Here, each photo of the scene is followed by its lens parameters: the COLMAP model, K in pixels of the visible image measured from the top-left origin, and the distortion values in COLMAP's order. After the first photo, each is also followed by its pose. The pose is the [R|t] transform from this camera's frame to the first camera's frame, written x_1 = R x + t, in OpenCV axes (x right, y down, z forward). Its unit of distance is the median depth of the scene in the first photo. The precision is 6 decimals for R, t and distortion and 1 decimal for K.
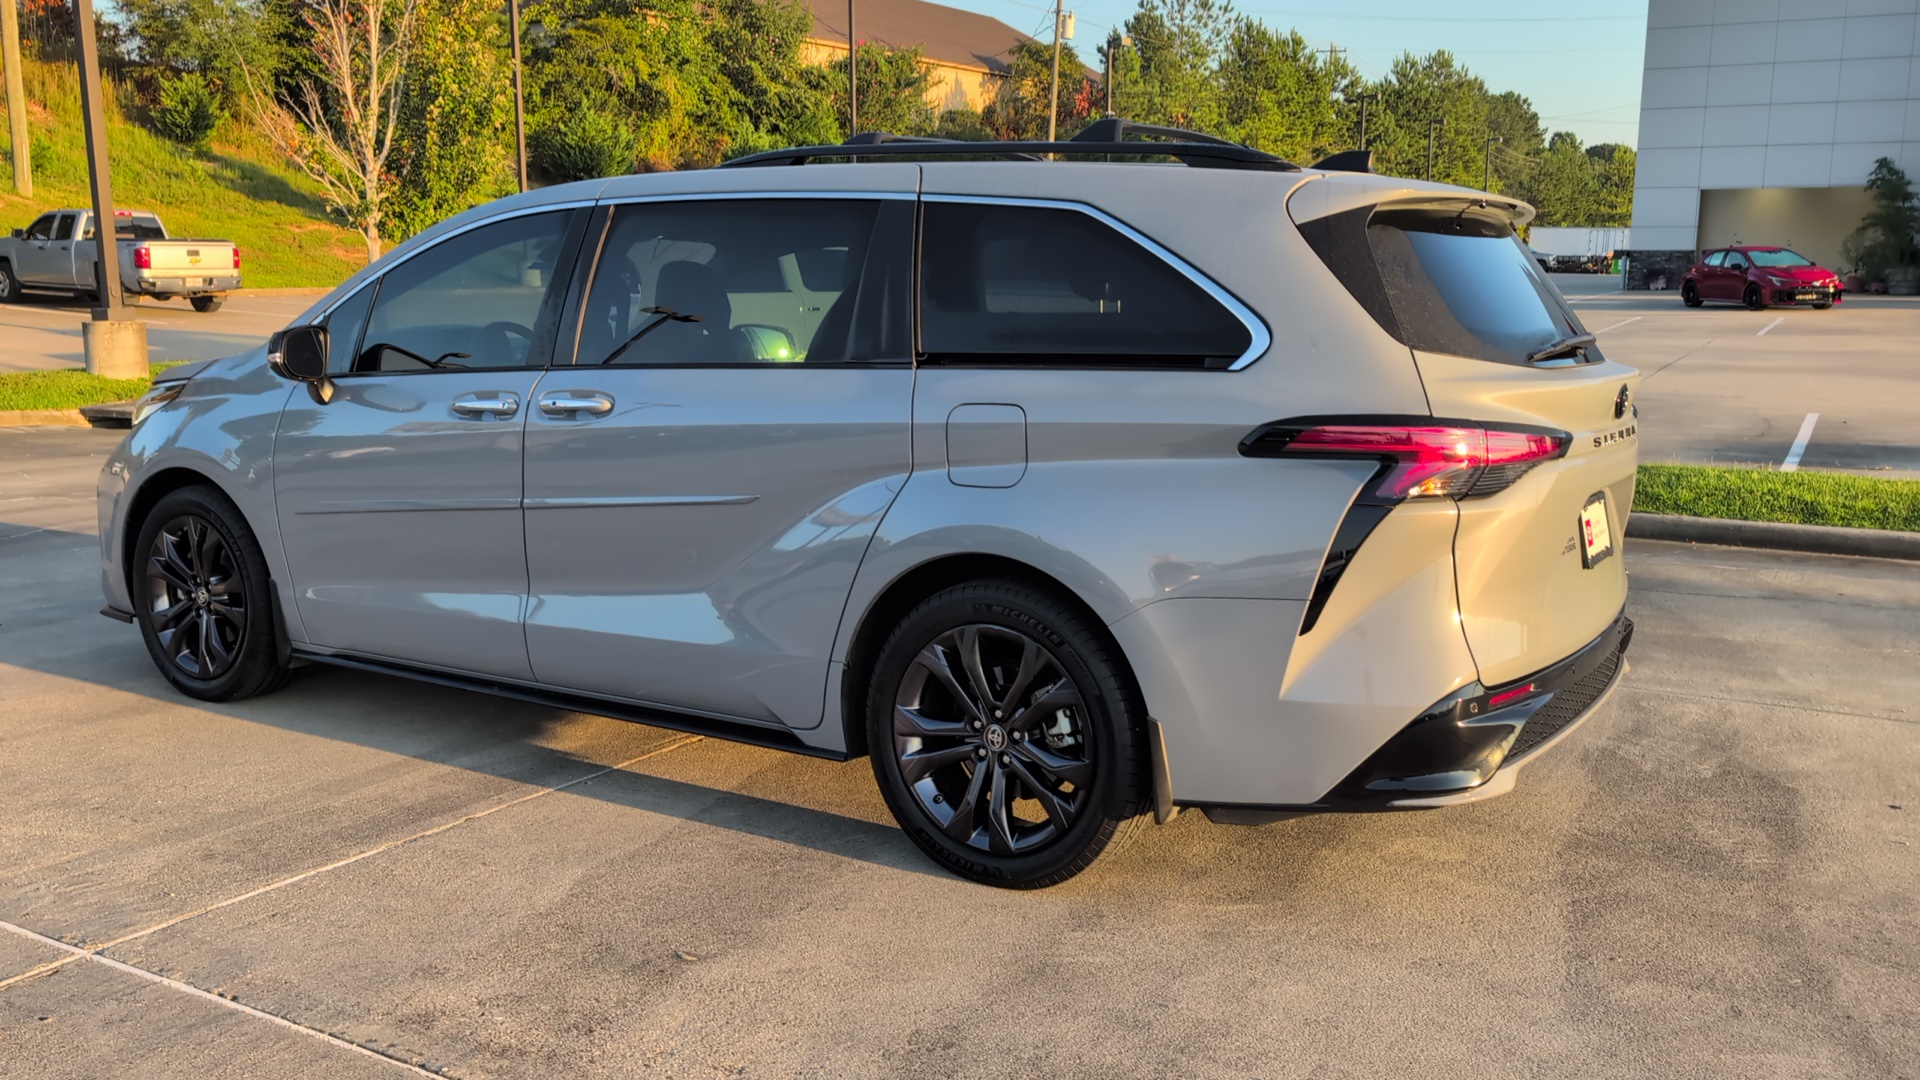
lens RADIAL K [[1613.3, 0, 955.4], [0, 1613.3, 542.6], [0, 0, 1]] dist [0.017749, -0.008574]
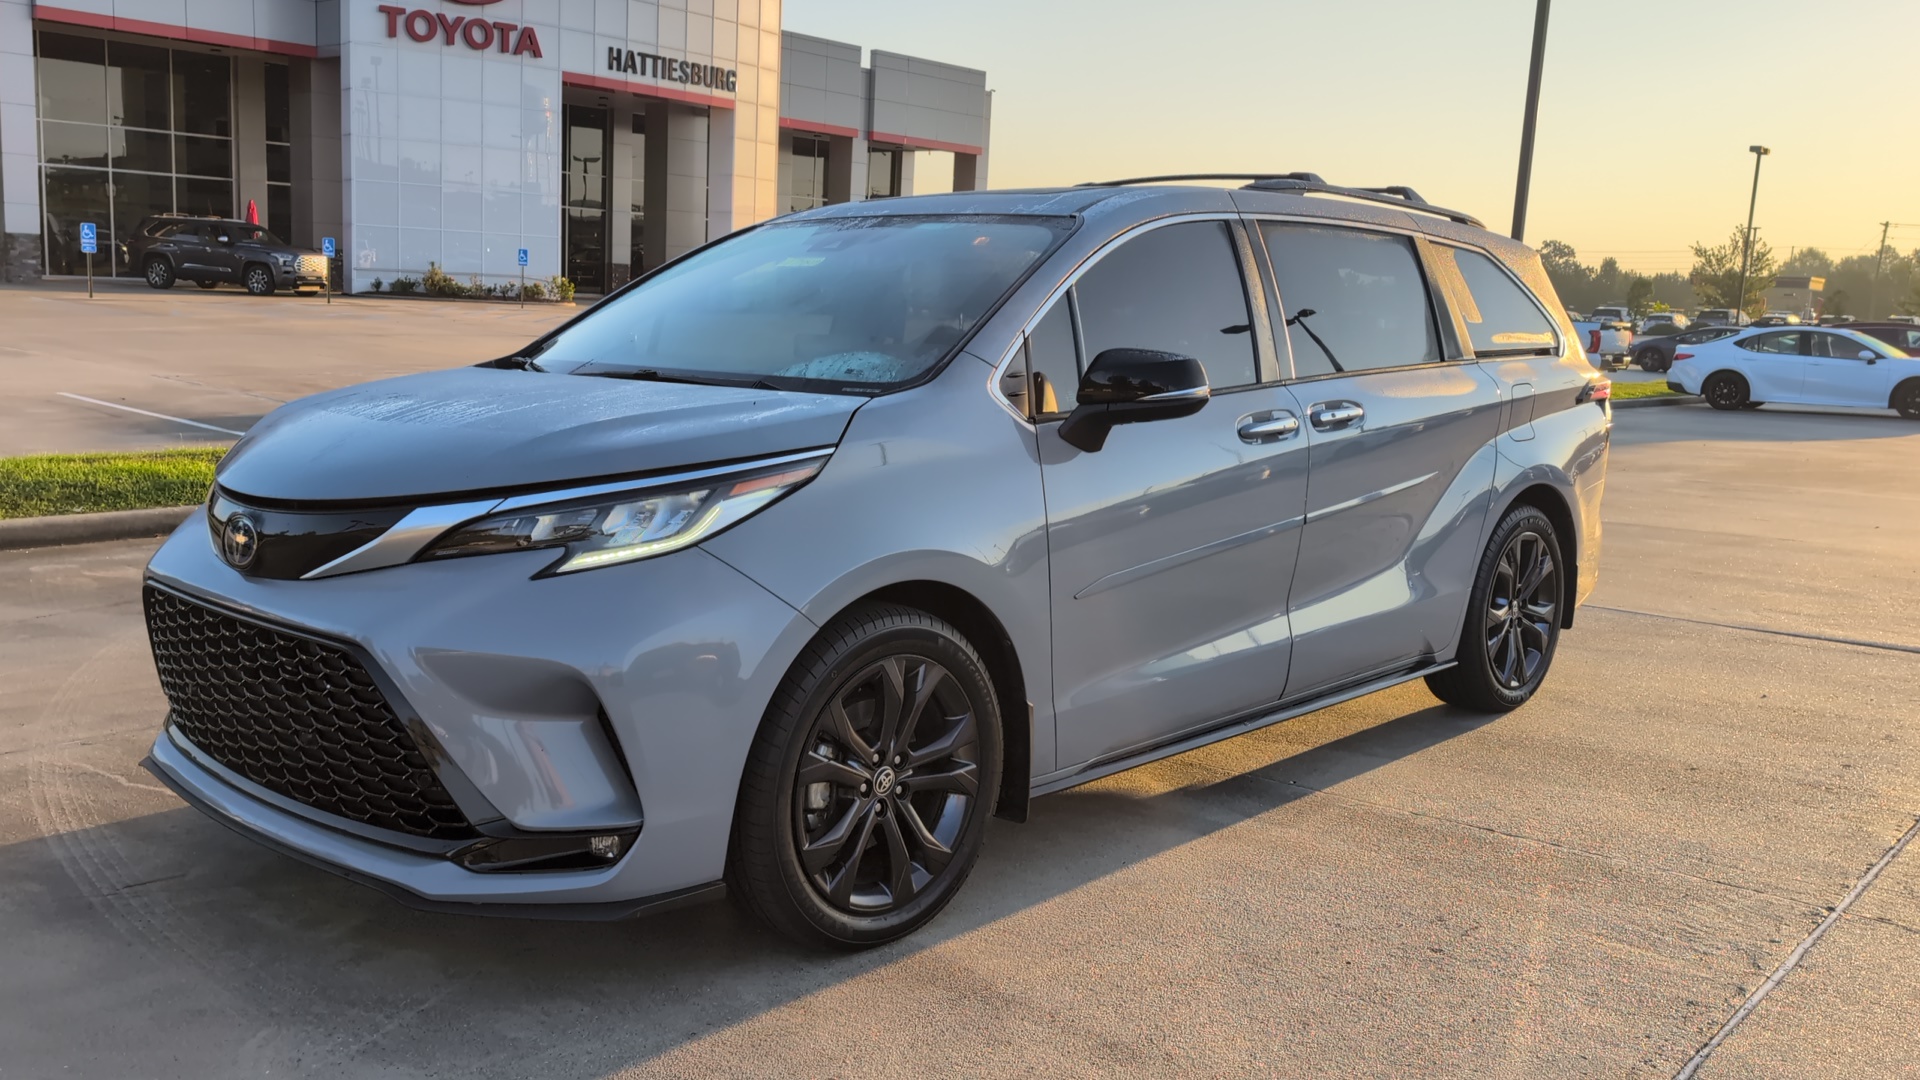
lens RADIAL K [[1634.1, 0, 954.2], [0, 1634.1, 536.8], [0, 0, 1]] dist [0.008788, -0.002356]
pose [[0.190324, -0.141568, 0.971460, -1.408829], [0.127305, 0.984752, 0.118564, -0.175239], [-0.973432, 0.101106, 0.205445, 1.096629]]
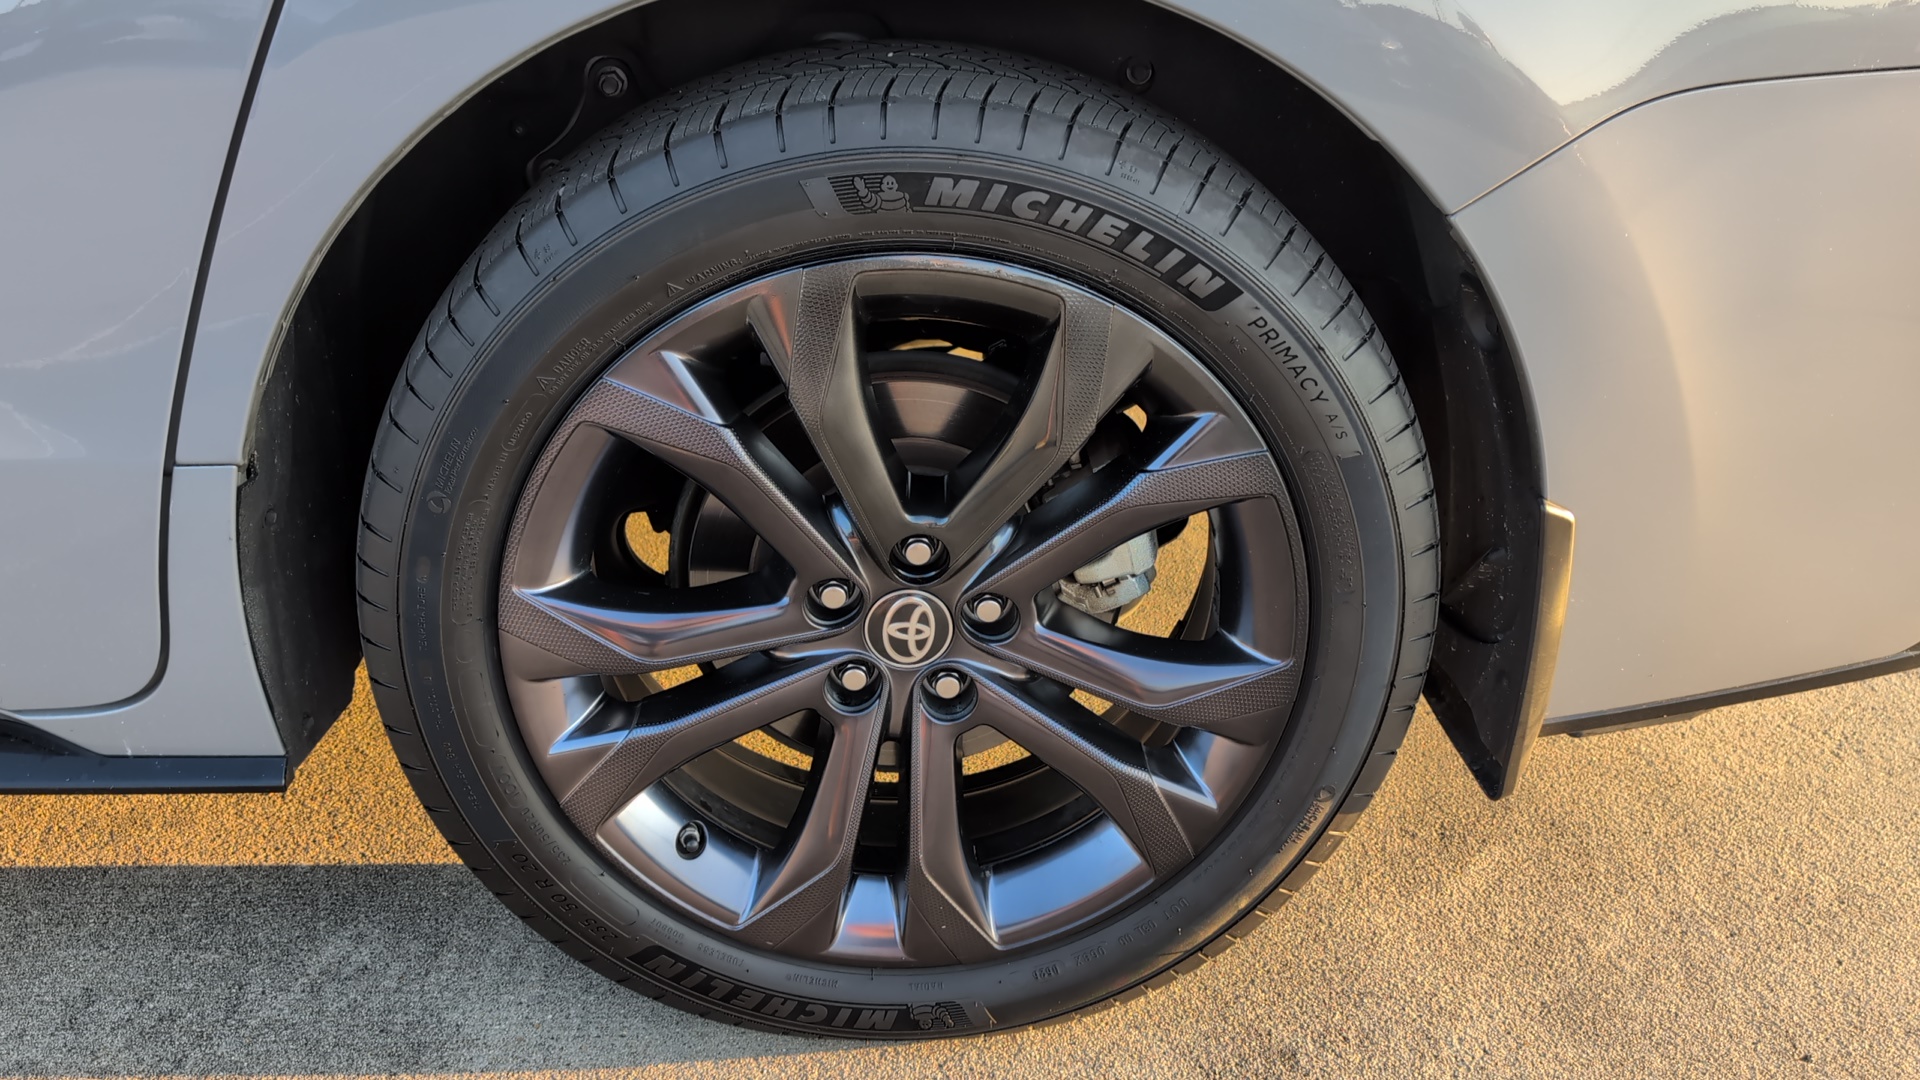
lens RADIAL K [[1444.0, 0, 960.0], [0, 1444.0, 540.0], [0, 0, 1]] dist [0.001962, -0.001702]
pose [[0.817114, -0.241055, 0.523658, -0.094875], [0.053852, 0.936323, 0.346986, 0.012621], [-0.573955, -0.255327, 0.778064, 0.730447]]
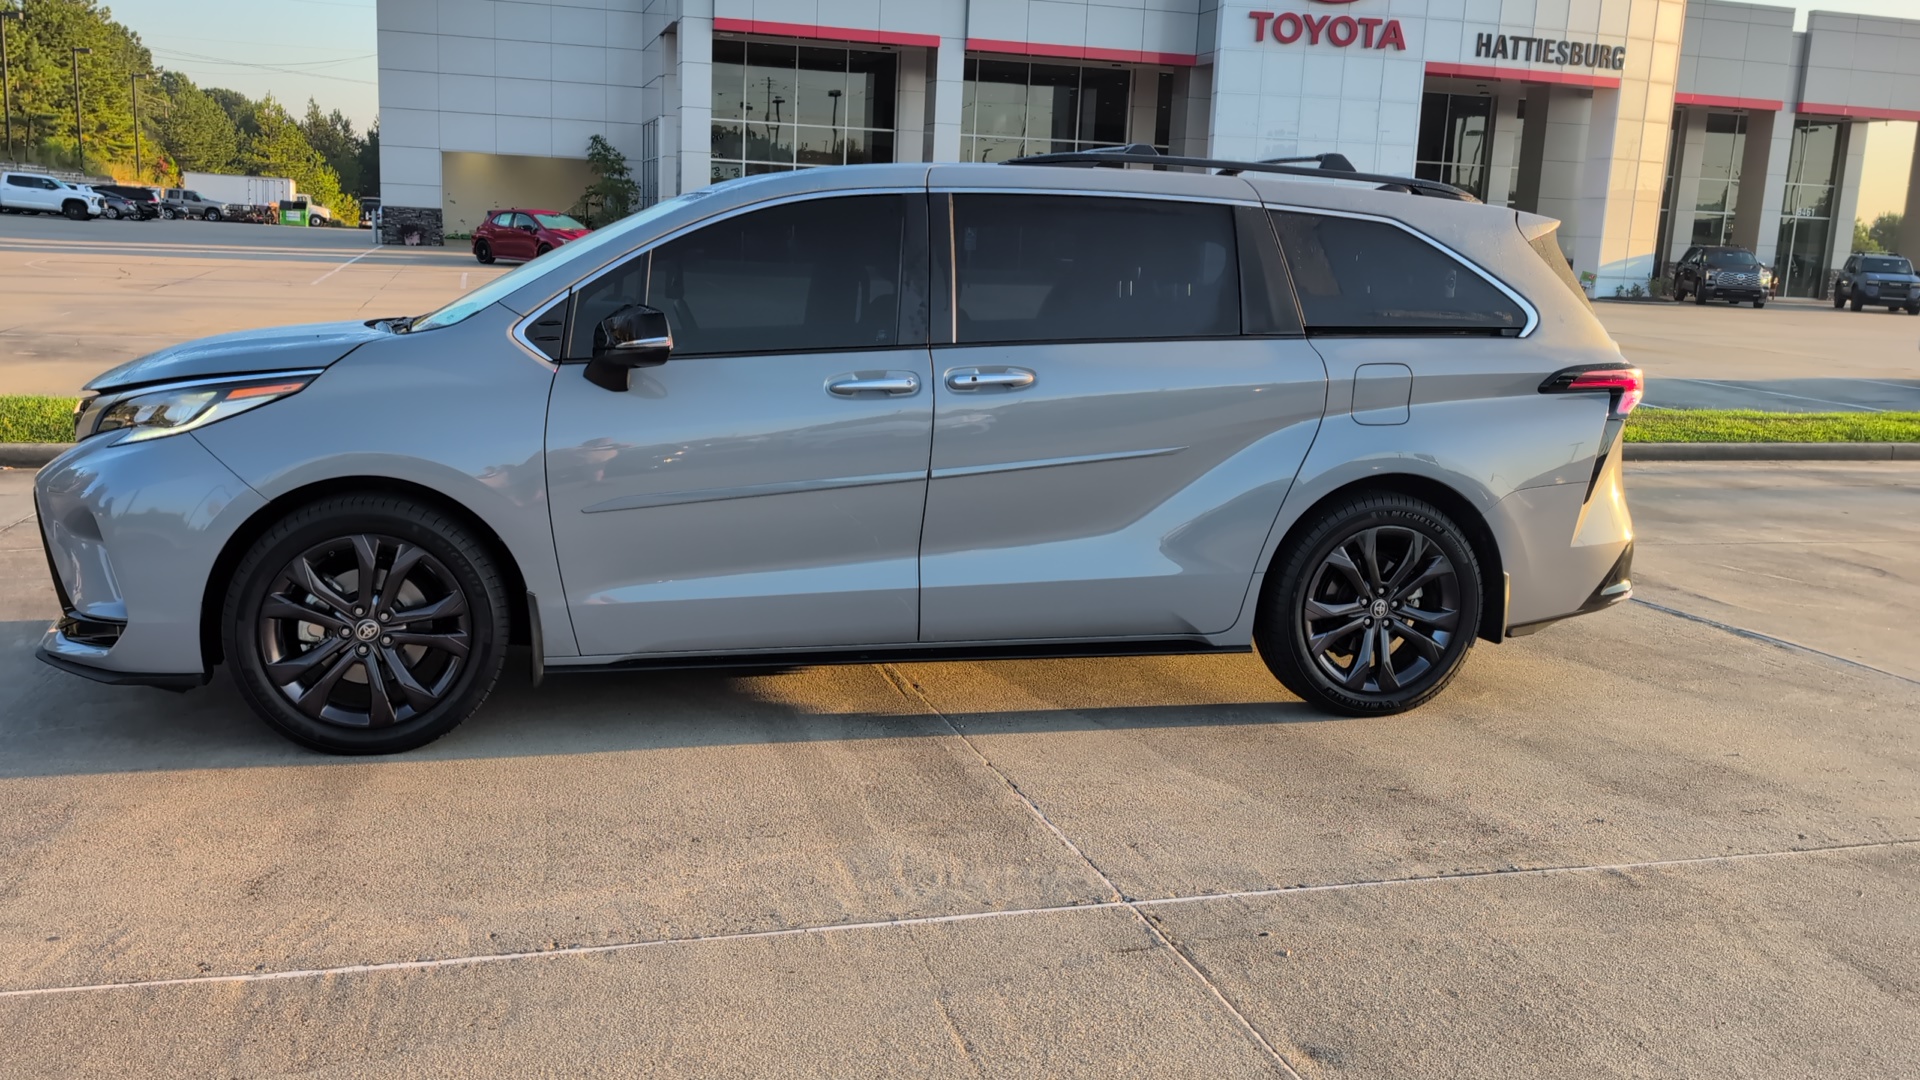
lens RADIAL K [[1613.3, 0, 955.4], [0, 1613.3, 542.6], [0, 0, 1]] dist [0.017749, -0.008574]
pose [[0.697086, -0.106963, 0.708964, -1.104977], [0.085668, 0.994151, 0.065758, -0.052143], [-0.711851, 0.014897, 0.702173, 0.266855]]
